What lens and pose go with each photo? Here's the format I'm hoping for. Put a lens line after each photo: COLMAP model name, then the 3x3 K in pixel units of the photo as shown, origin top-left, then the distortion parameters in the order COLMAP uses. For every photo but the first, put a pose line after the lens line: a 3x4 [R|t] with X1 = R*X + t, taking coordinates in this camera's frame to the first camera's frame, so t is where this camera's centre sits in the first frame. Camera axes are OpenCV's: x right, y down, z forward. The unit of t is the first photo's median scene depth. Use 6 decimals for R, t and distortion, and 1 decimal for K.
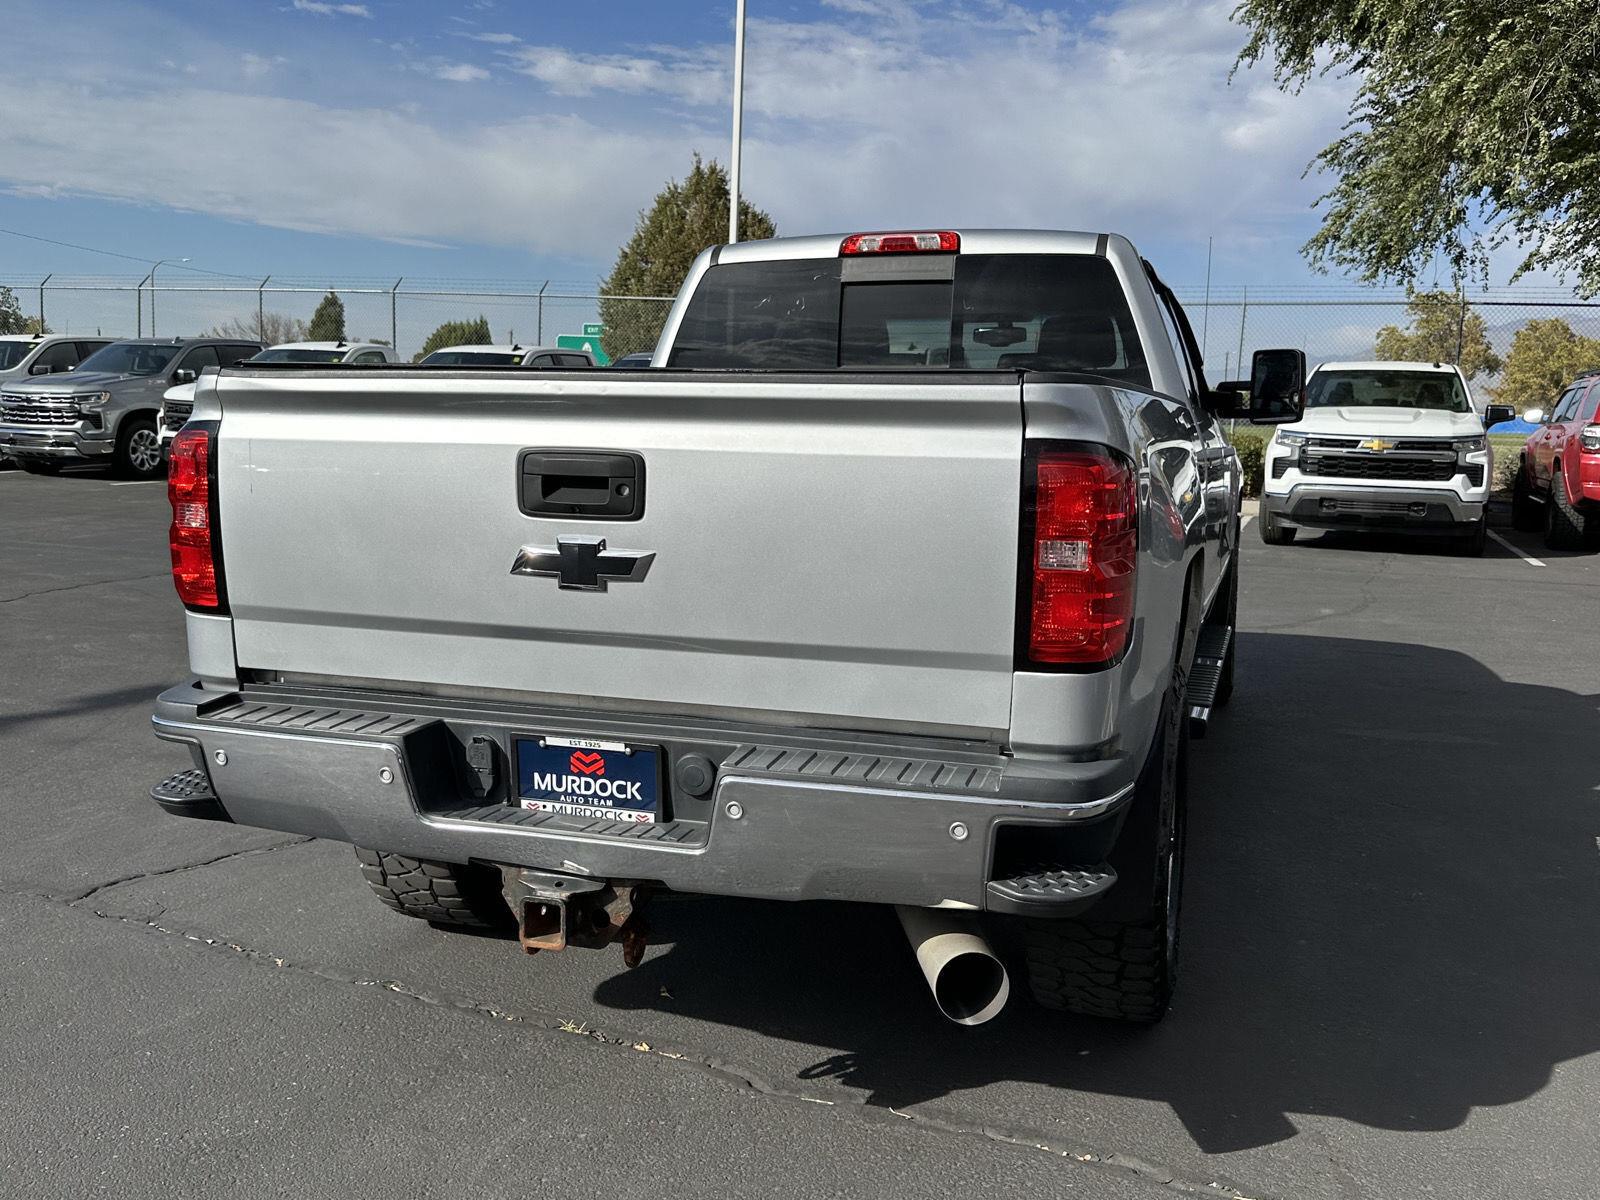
lens RADIAL K [[1426.6, 0, 809.9], [0, 1426.6, 603.3], [0, 0, 1]] dist [0.078724, -0.125245]
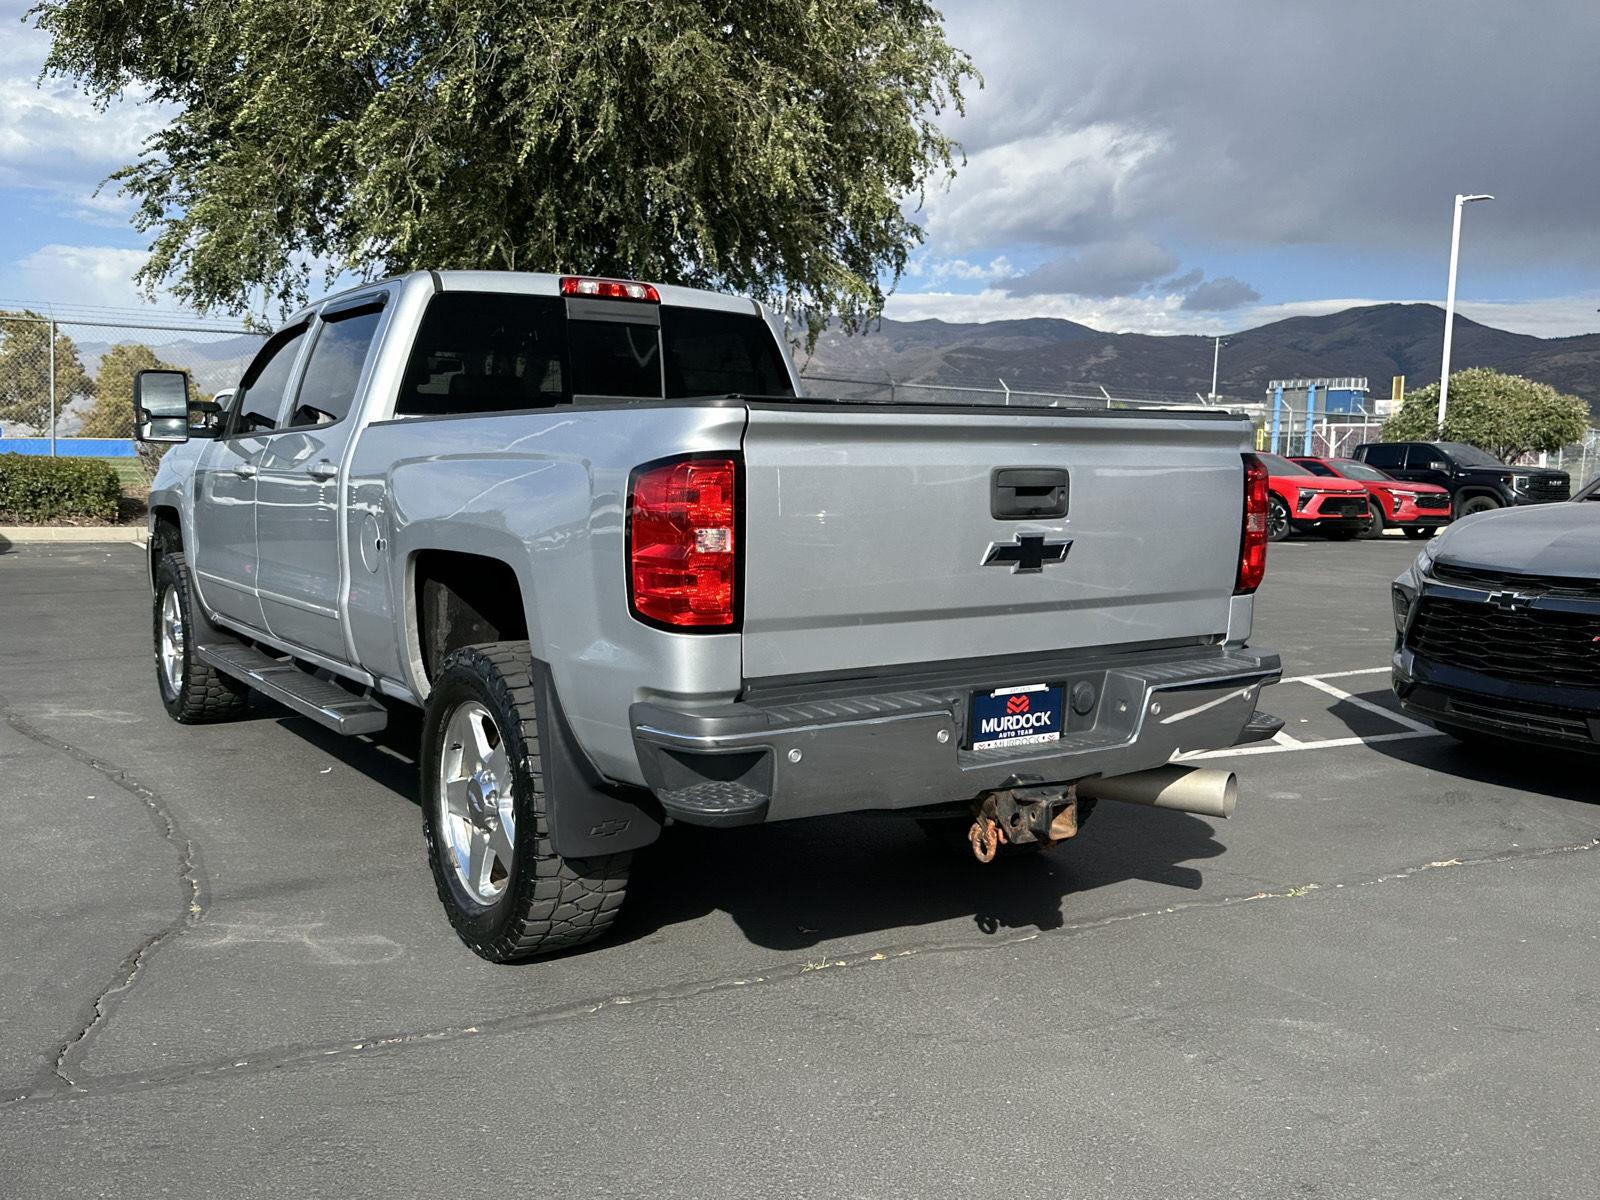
lens RADIAL K [[1426.6, 0, 799.1], [0, 1426.6, 594.4], [0, 0, 1]] dist [0.078724, -0.125245]
pose [[0.611422, -0.086900, 0.786519, -1.204192], [0.104270, 0.994132, 0.028781, -0.044427], [-0.784405, 0.064413, 0.616896, 0.310079]]
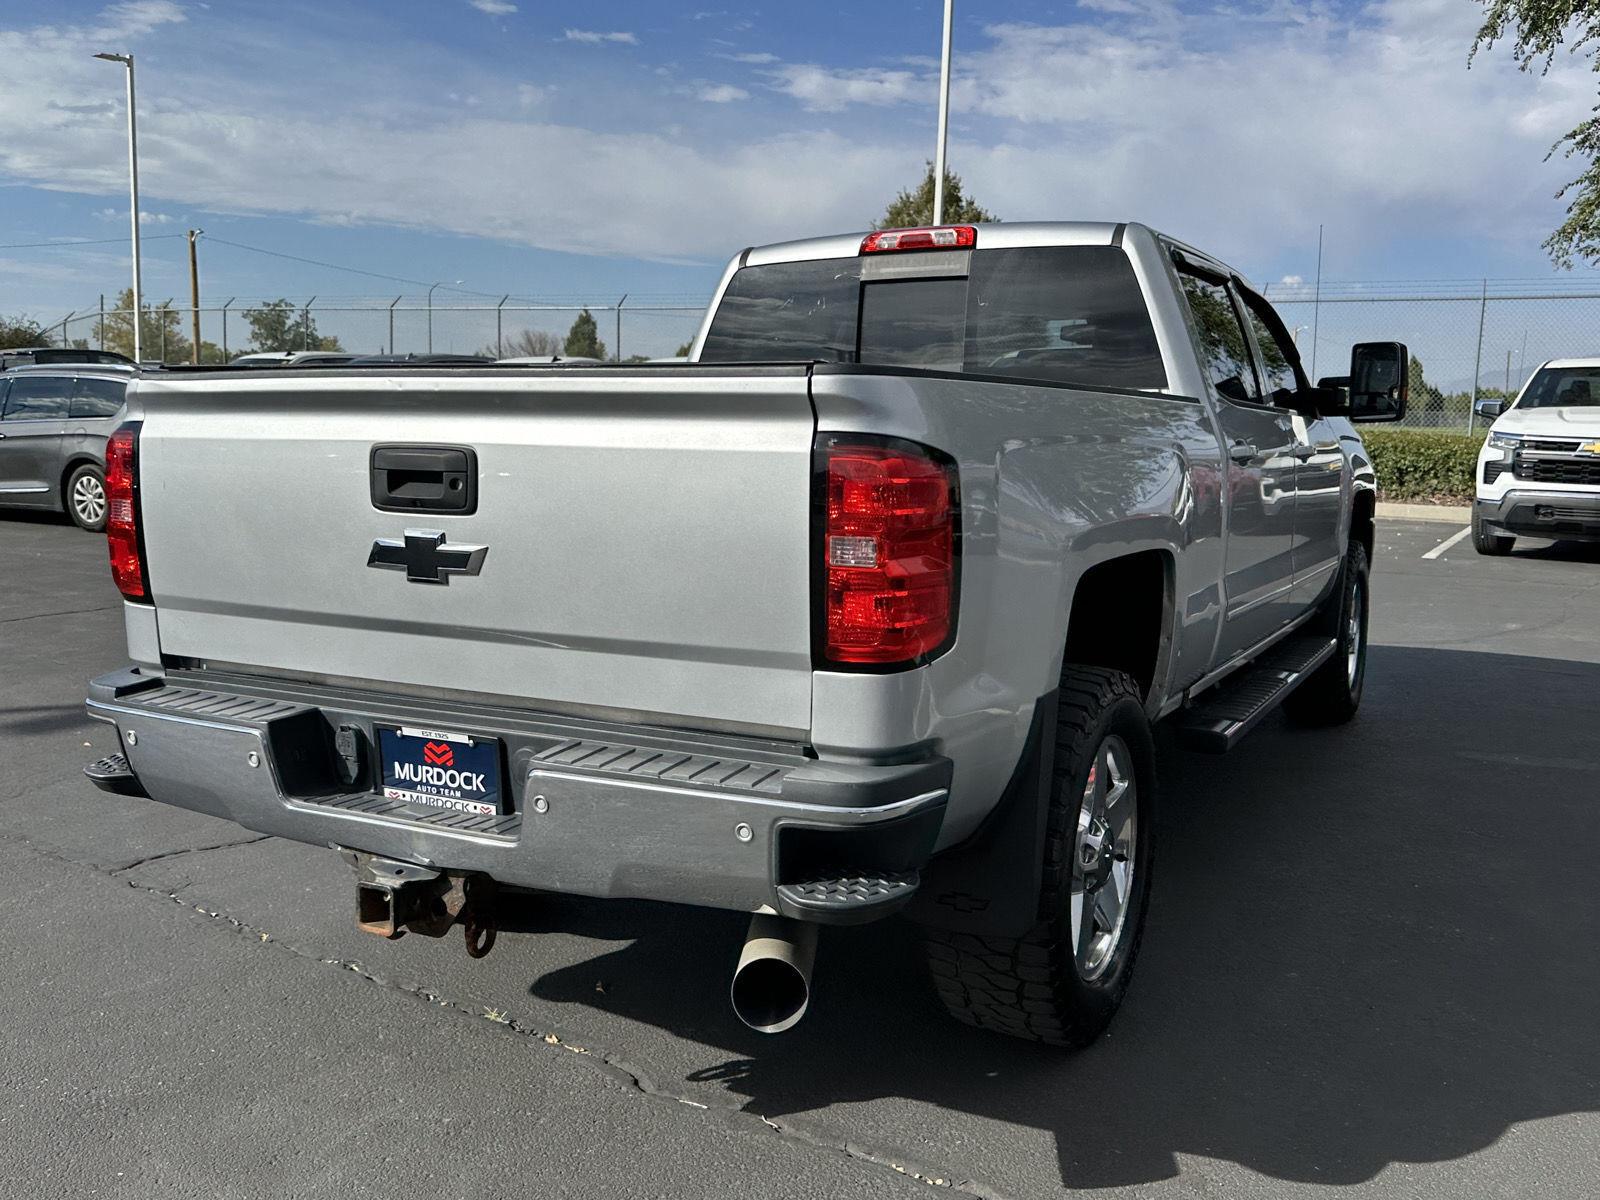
lens RADIAL K [[1426.6, 0, 816.6], [0, 1426.6, 599.3], [0, 0, 1]] dist [0.078724, -0.125245]
pose [[0.985865, 0.013264, -0.167018, 0.255566], [-0.014648, 0.999868, -0.007057, 0.004758], [0.166903, 0.009404, 0.985929, 0.035940]]
